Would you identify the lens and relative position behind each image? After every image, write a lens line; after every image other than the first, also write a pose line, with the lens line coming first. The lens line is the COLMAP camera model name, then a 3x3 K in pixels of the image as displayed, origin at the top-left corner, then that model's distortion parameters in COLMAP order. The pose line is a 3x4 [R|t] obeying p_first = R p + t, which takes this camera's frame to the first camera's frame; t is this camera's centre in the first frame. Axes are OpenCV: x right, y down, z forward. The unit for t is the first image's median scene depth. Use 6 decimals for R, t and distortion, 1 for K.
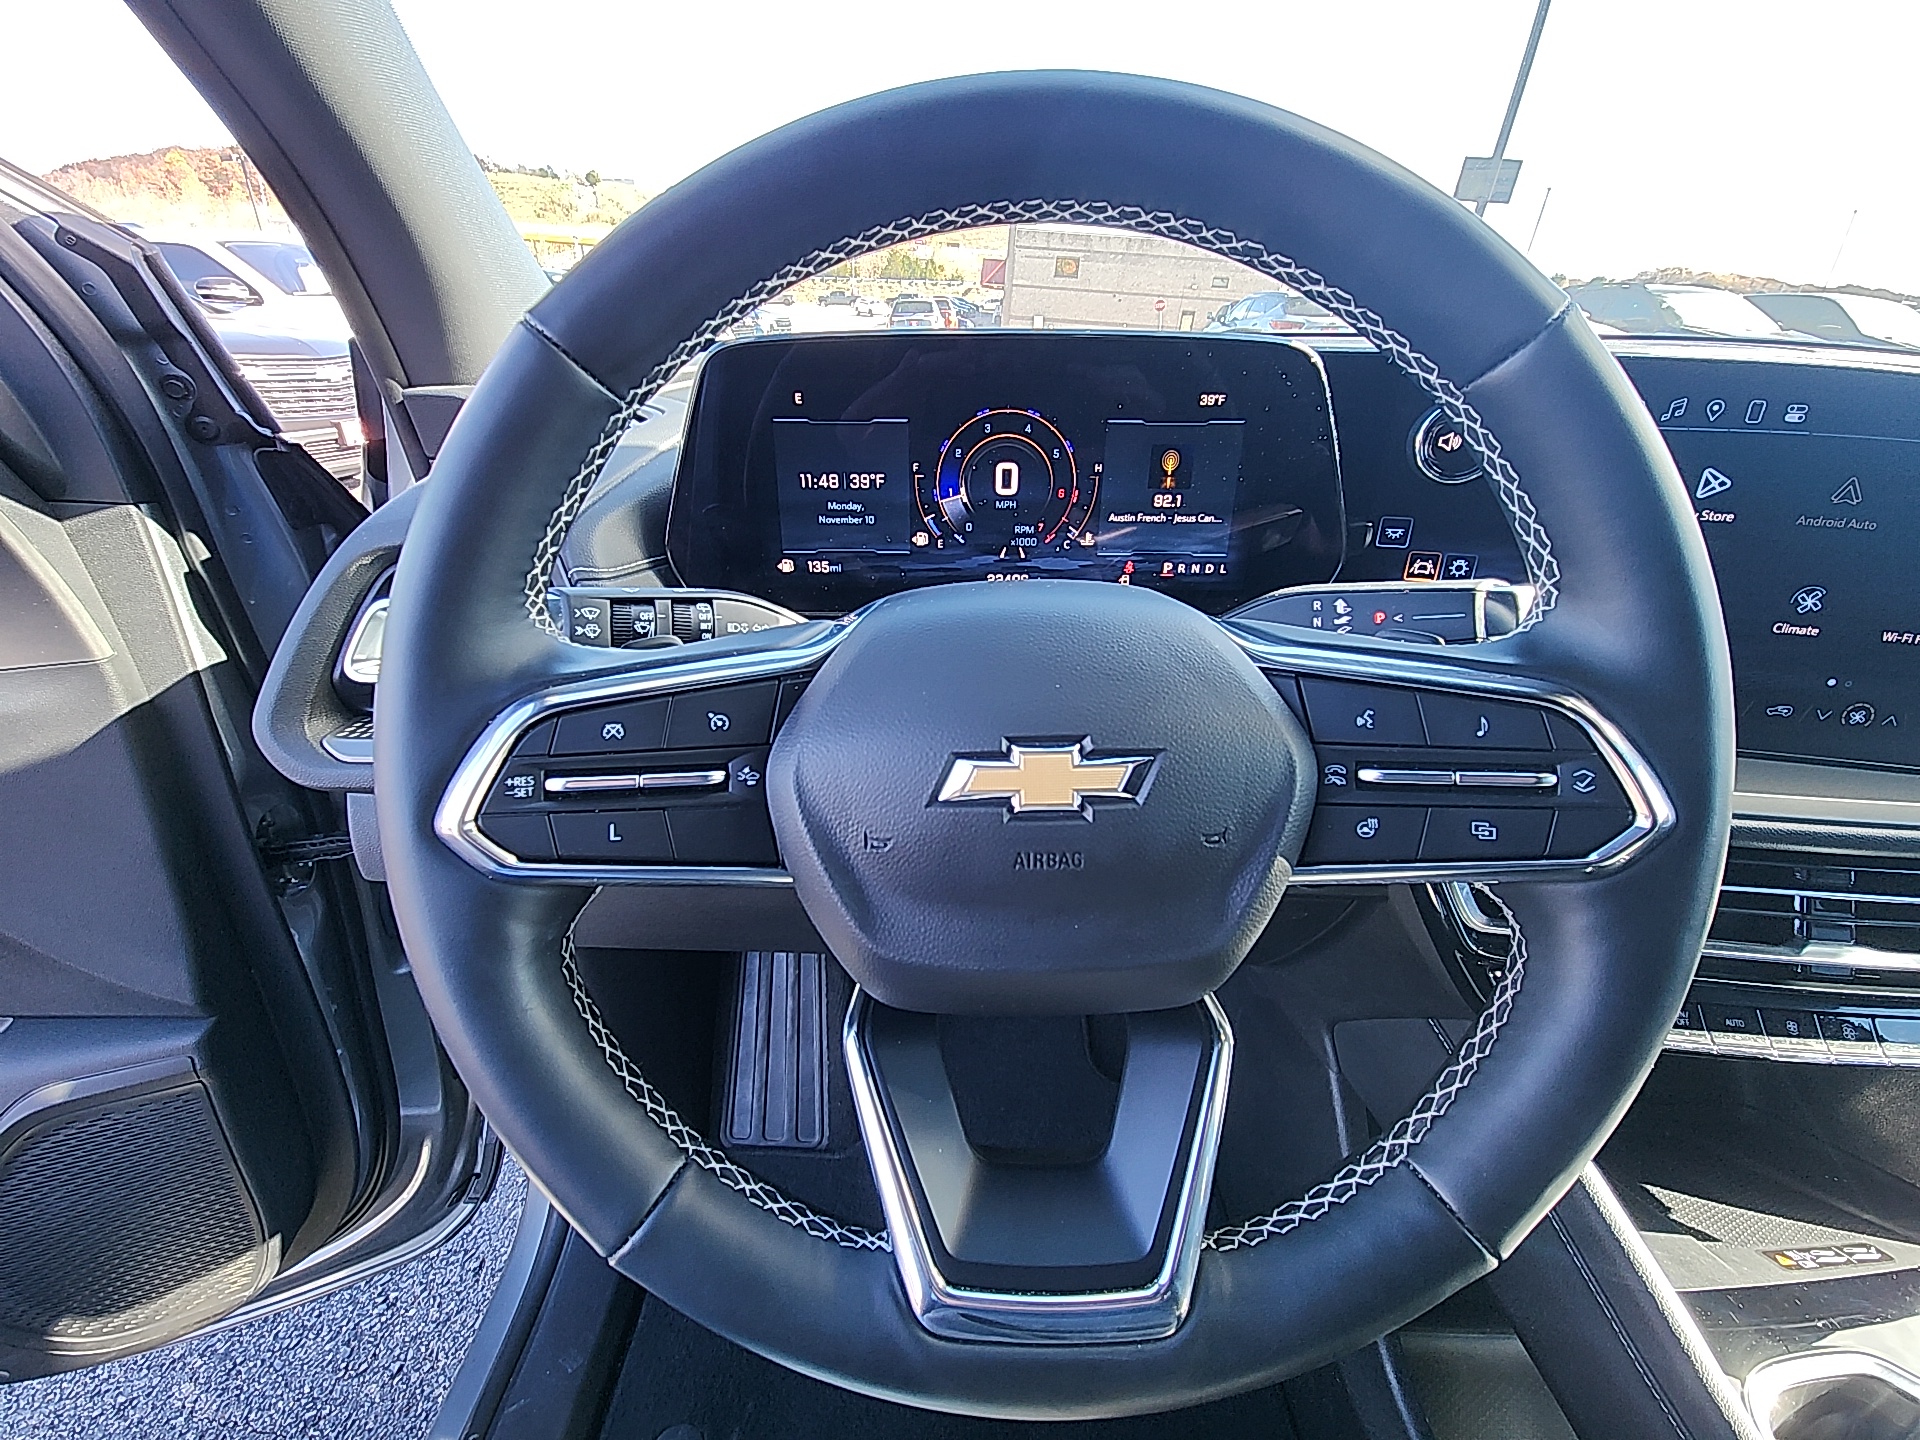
lens RADIAL K [[770.4, 0, 953.1], [0, 770.4, 701.9], [0, 0, 1]] dist [0.004152, -0.000549]
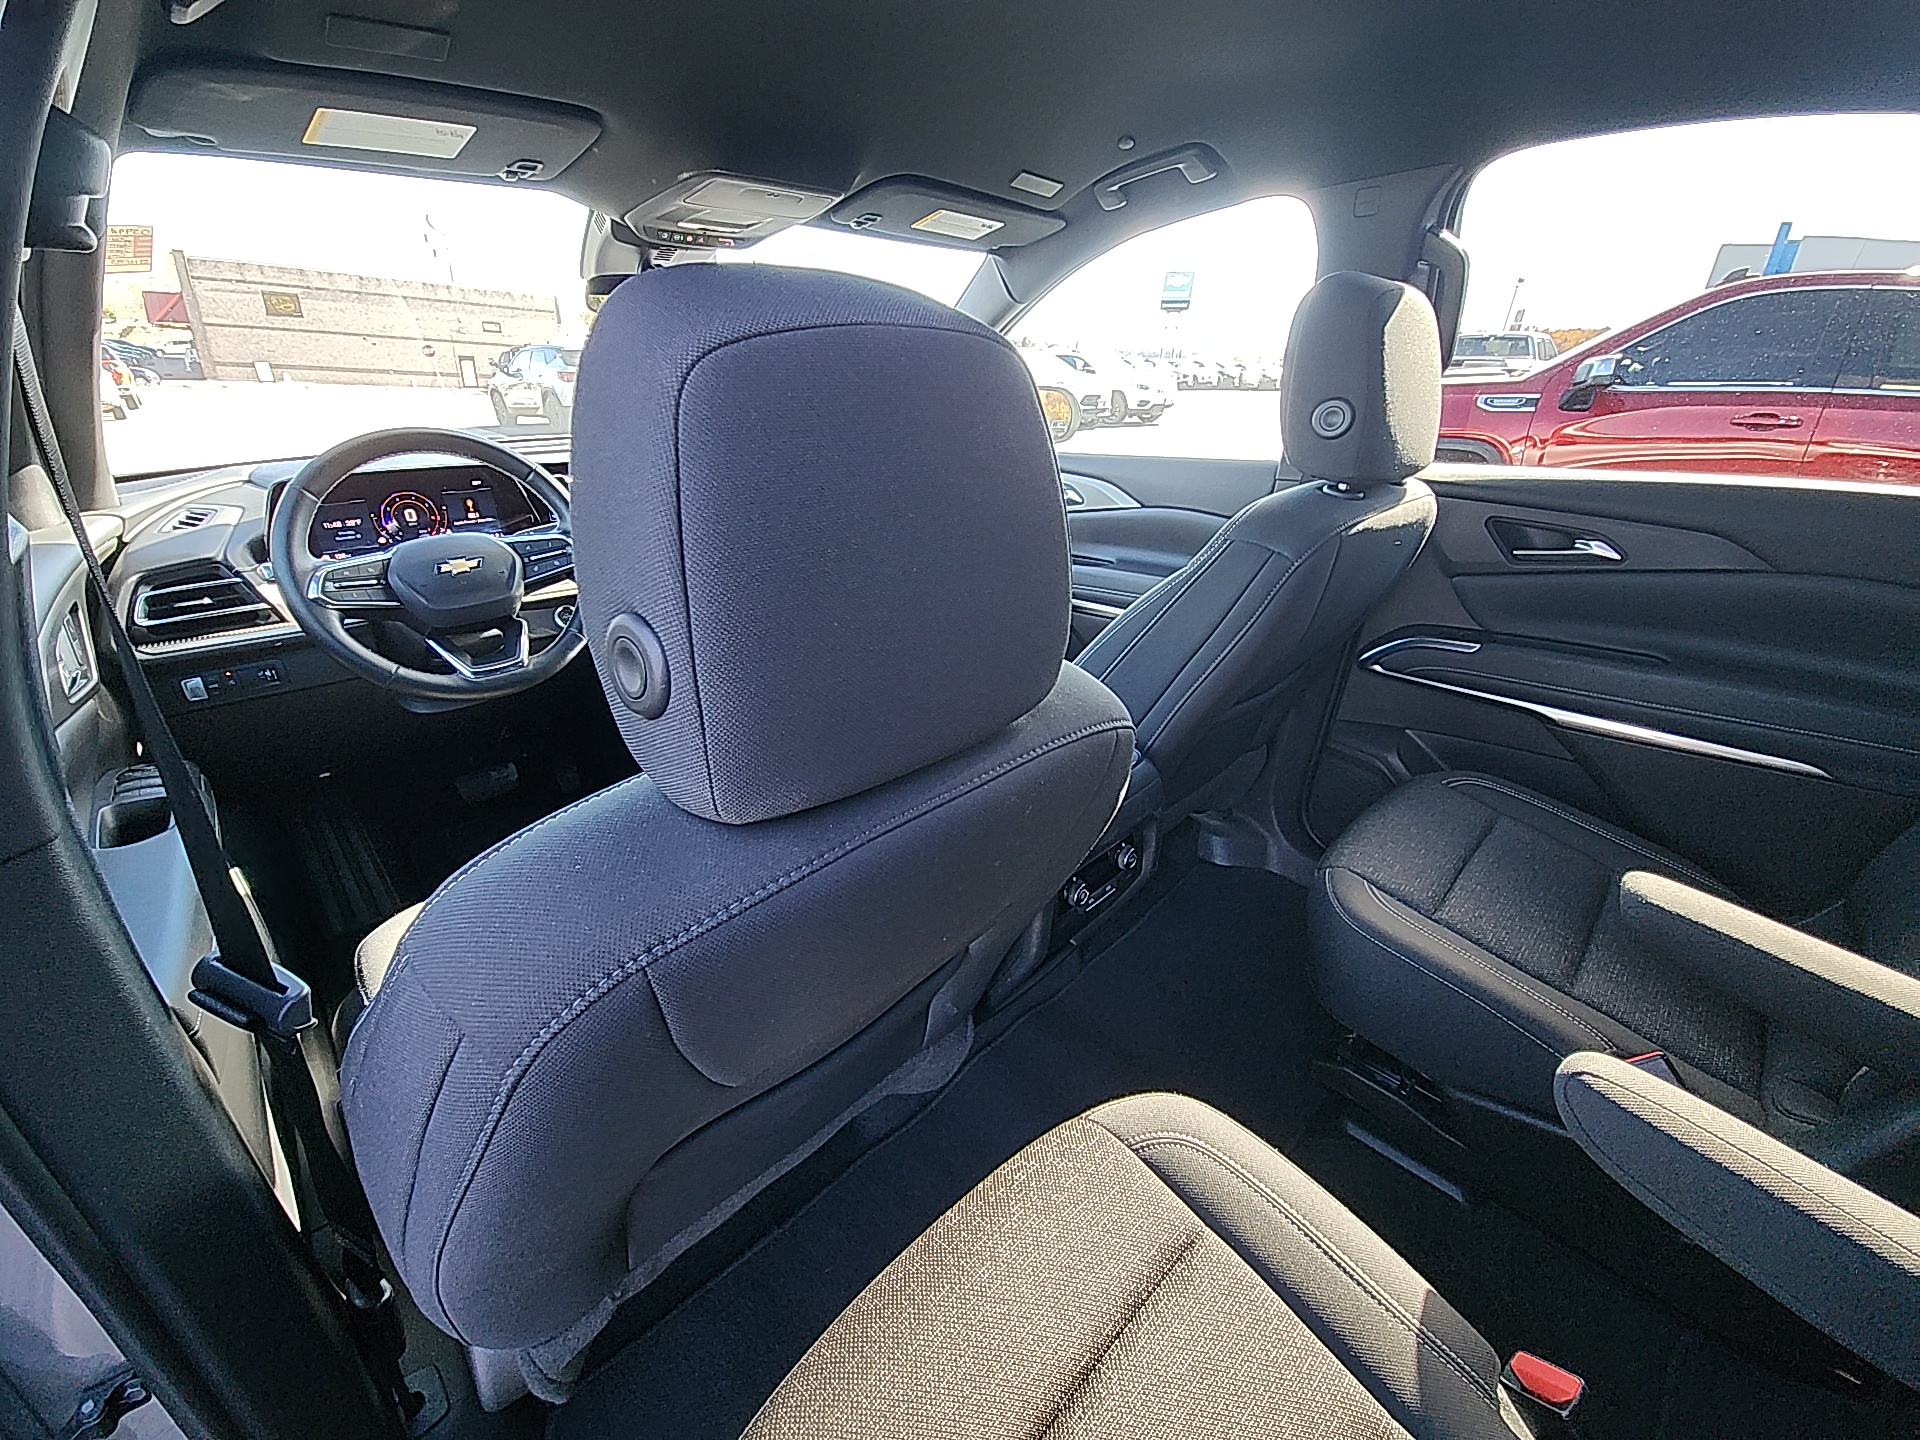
lens RADIAL K [[771.7, 0, 950.2], [0, 771.7, 701.0], [0, 0, 1]] dist [0.005953, -0.000506]
pose [[0.707849, -0.292326, 0.643036, -0.583136], [0.322067, 0.943780, 0.074517, 0.830939], [-0.628668, 0.154354, 0.762202, -2.461464]]
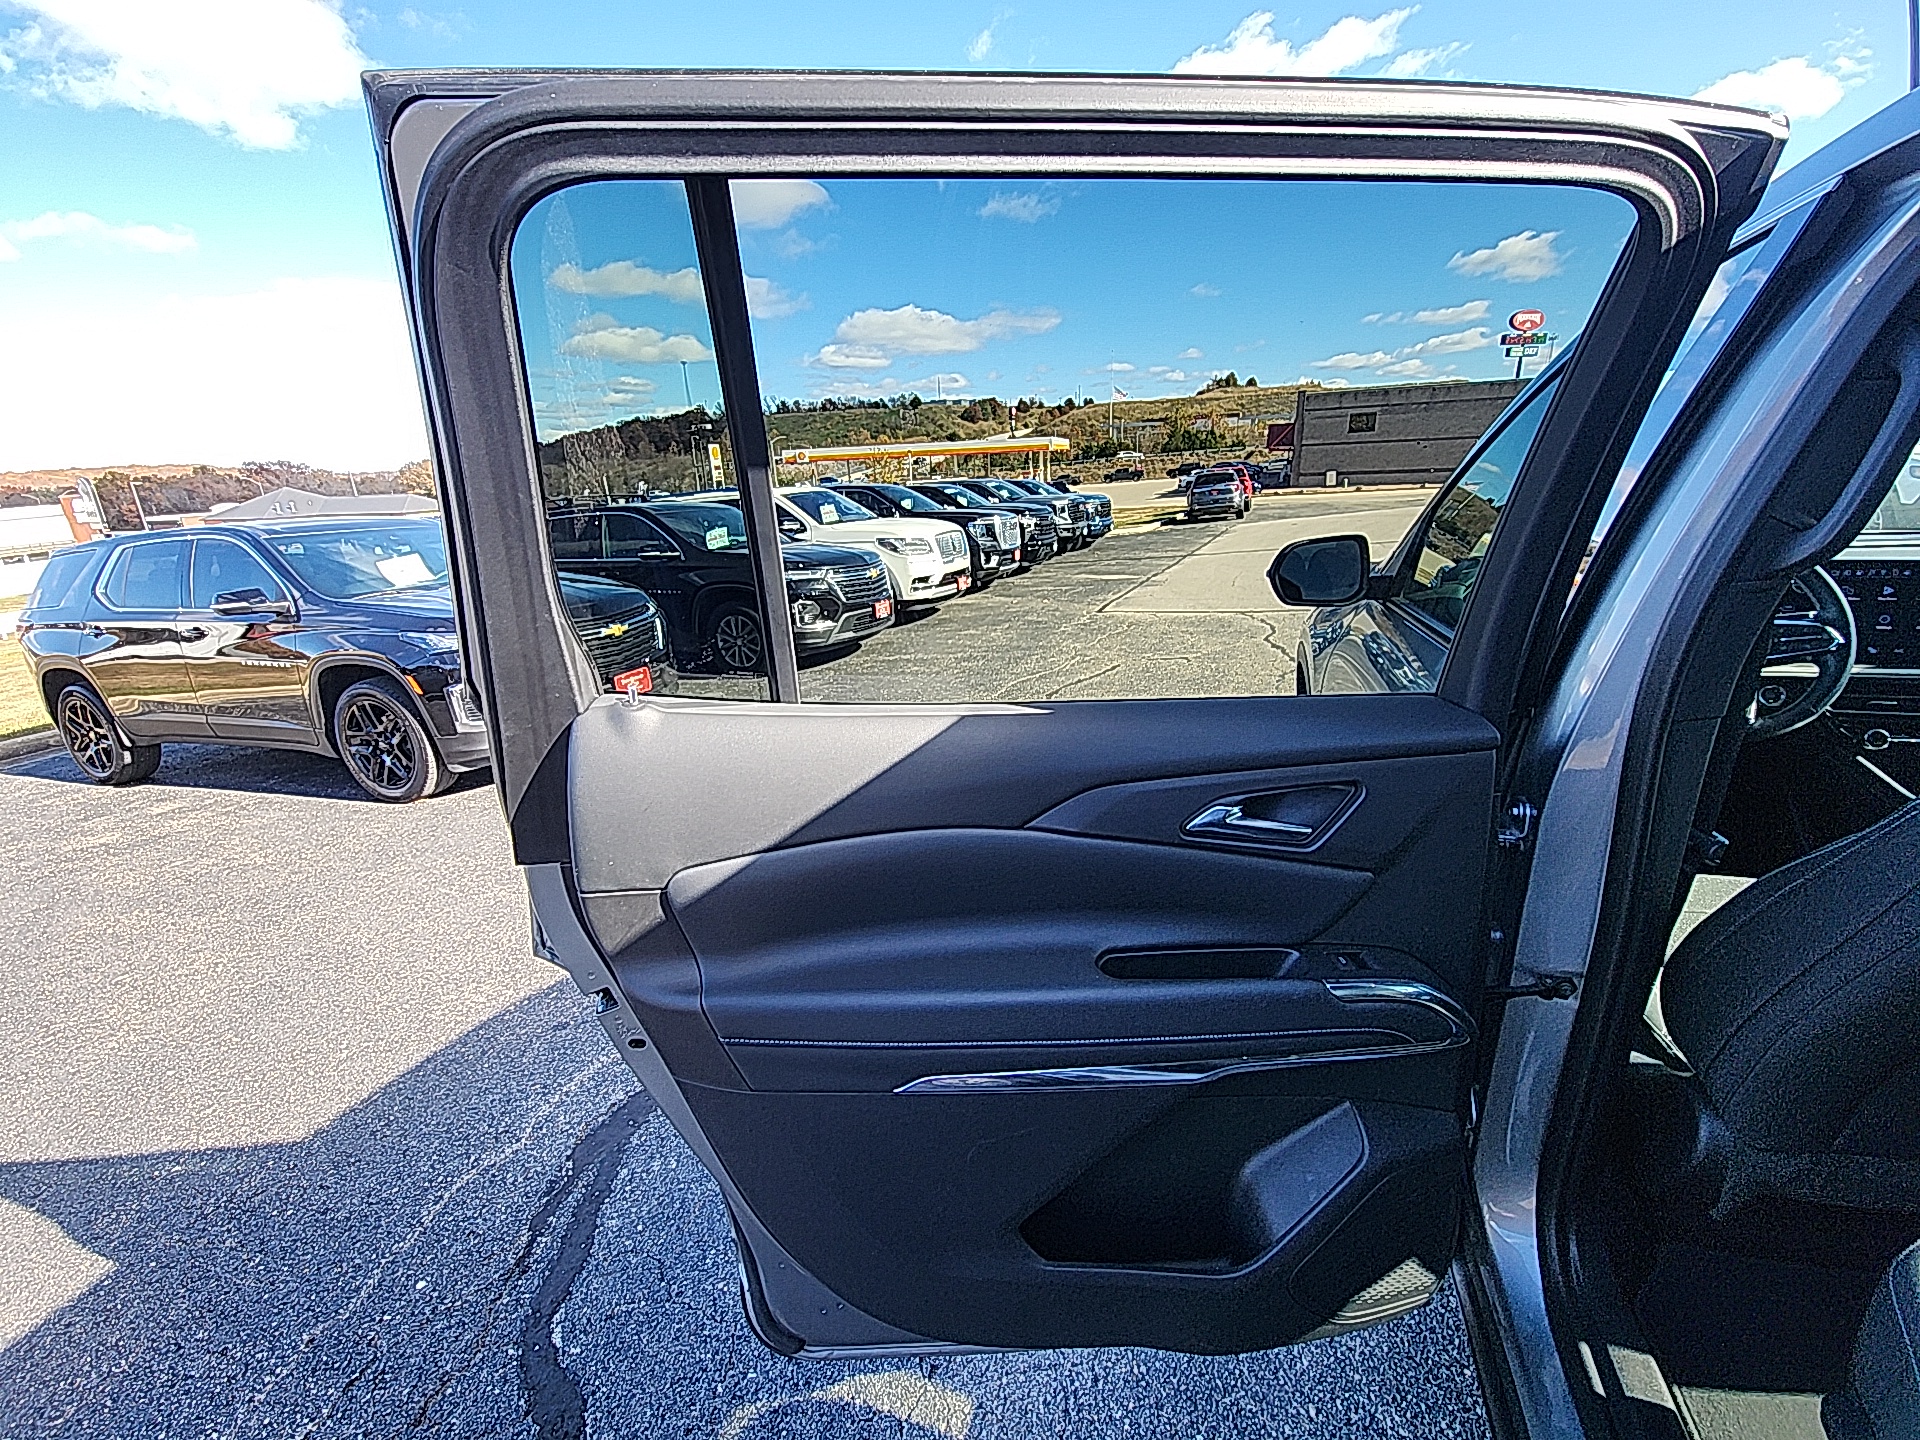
lens RADIAL K [[773.4, 0, 948.9], [0, 773.4, 704.0], [0, 0, 1]] dist [0.003671, -0.000380]
pose [[0.940117, -0.002375, -0.340844, -1.945594], [-0.063940, 0.980995, -0.183195, 1.179047], [0.334801, 0.194018, 0.922098, -3.709865]]
